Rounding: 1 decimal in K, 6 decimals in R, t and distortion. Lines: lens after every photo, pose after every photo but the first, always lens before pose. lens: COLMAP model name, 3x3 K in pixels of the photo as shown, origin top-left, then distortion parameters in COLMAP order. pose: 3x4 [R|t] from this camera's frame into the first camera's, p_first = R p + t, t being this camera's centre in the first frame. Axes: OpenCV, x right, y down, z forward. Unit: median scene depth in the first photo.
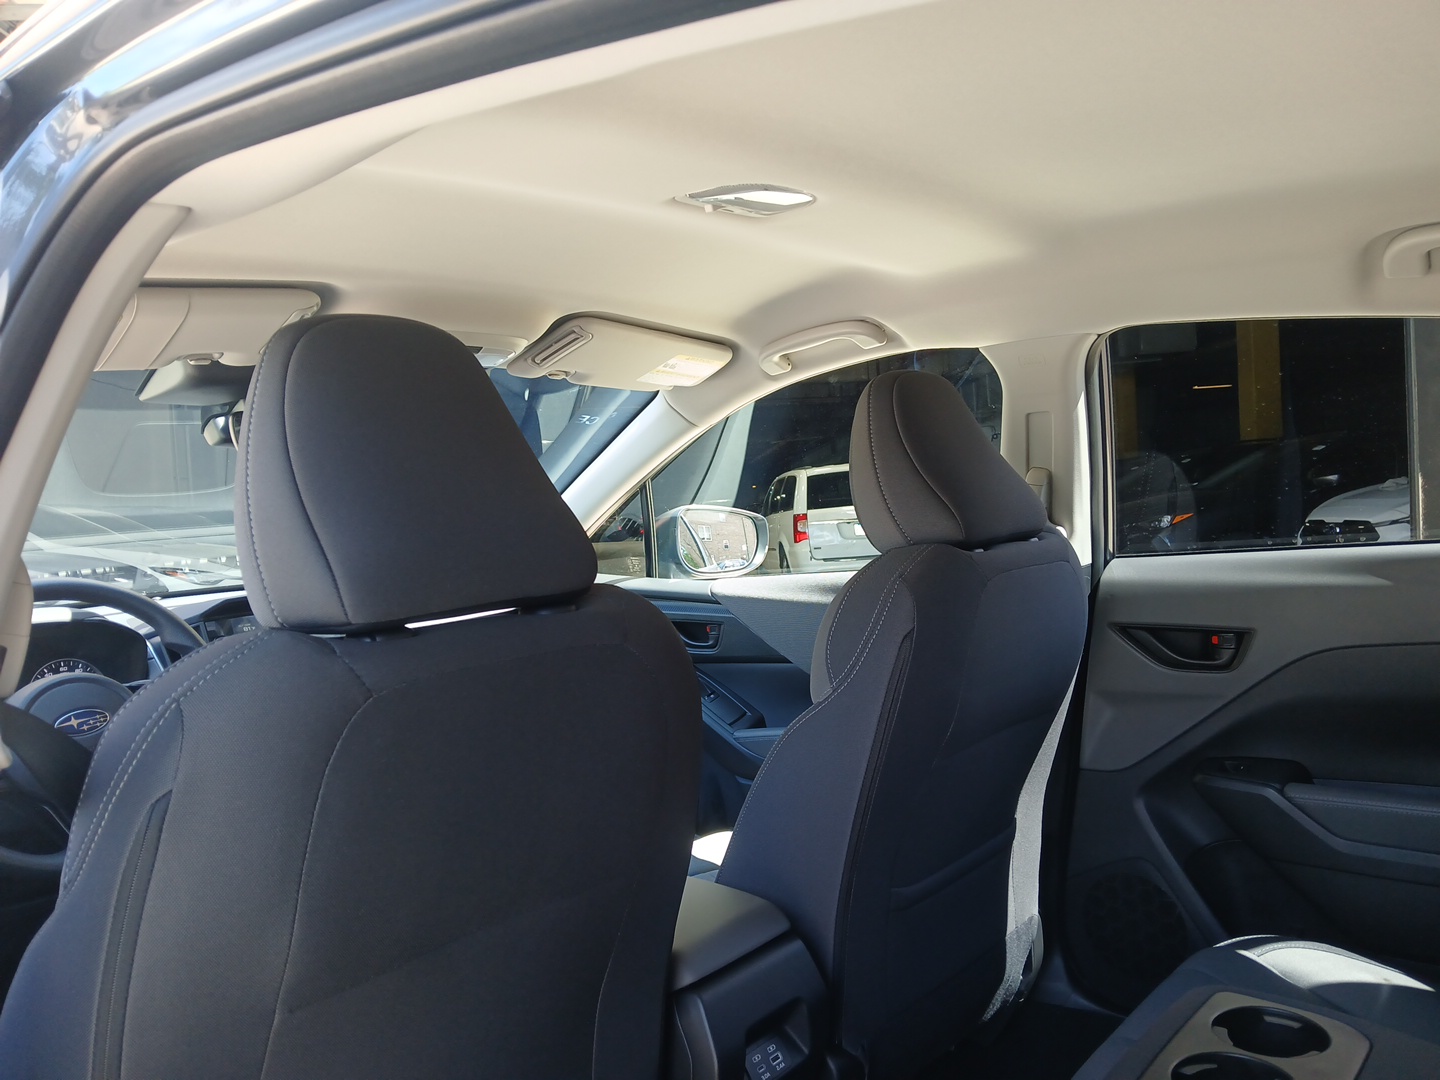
lens RADIAL K [[1134.2, 0, 714.0], [0, 1134.2, 544.7], [0, 0, 1]] dist [0.022476, -0.061782]
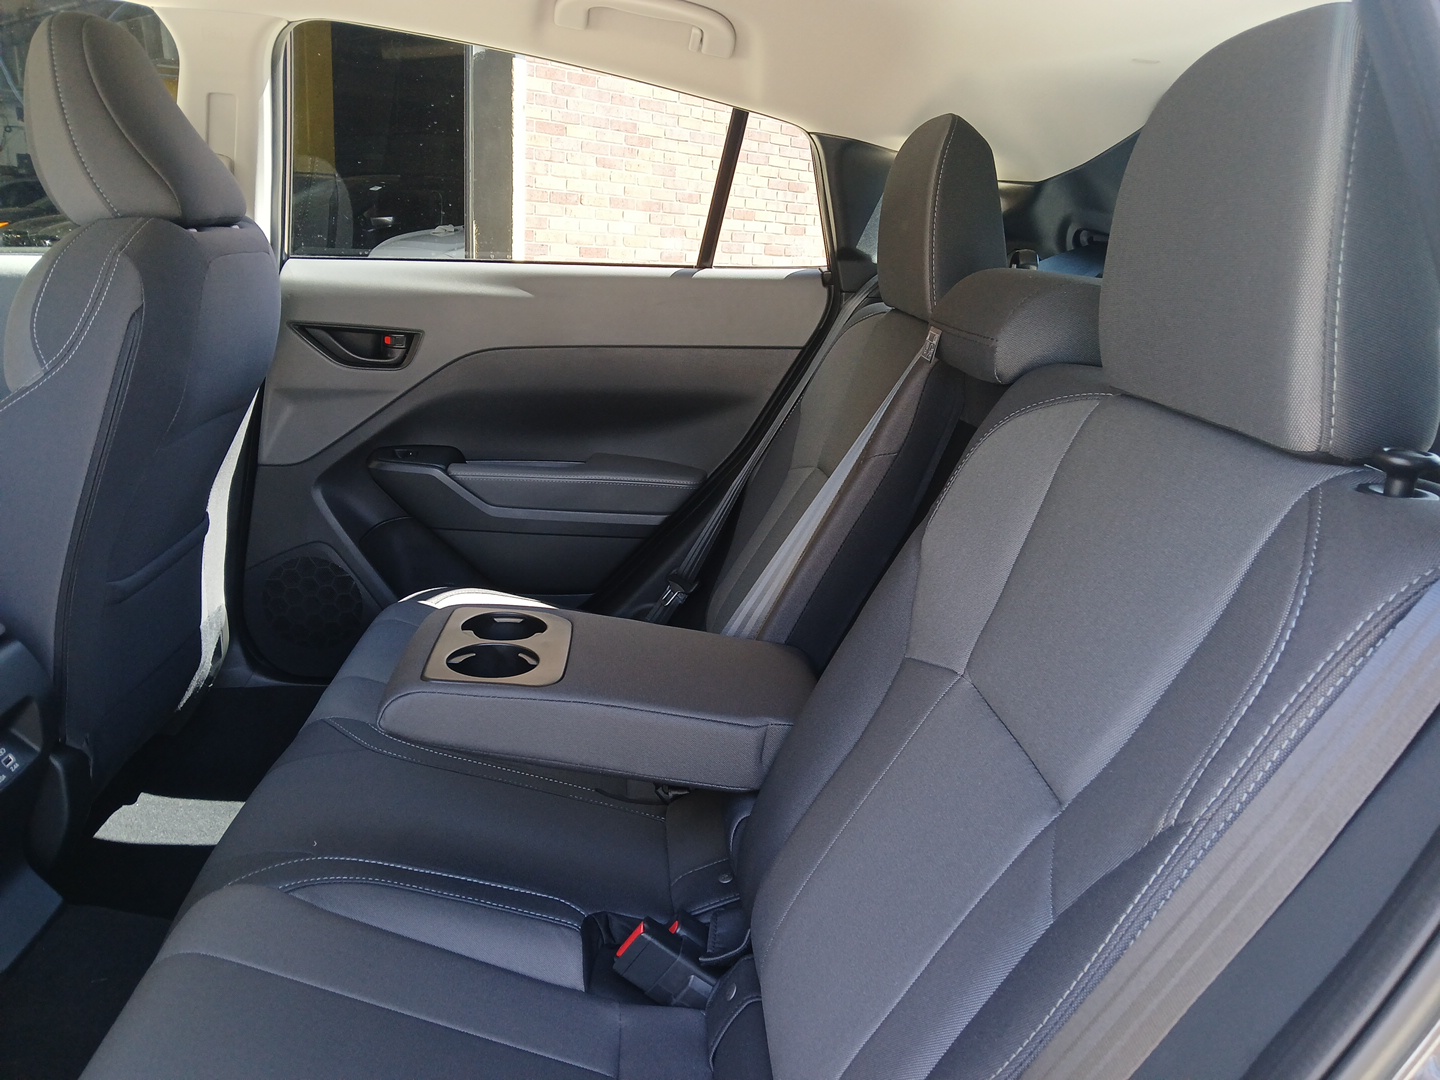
lens RADIAL K [[1134.2, 0, 726.6], [0, 1134.2, 535.5], [0, 0, 1]] dist [0.022476, -0.061782]
pose [[0.706033, -0.090777, 0.702337, -0.120096], [-0.068631, 0.978312, 0.195438, 0.031342], [-0.704846, -0.186188, 0.684490, -0.022185]]
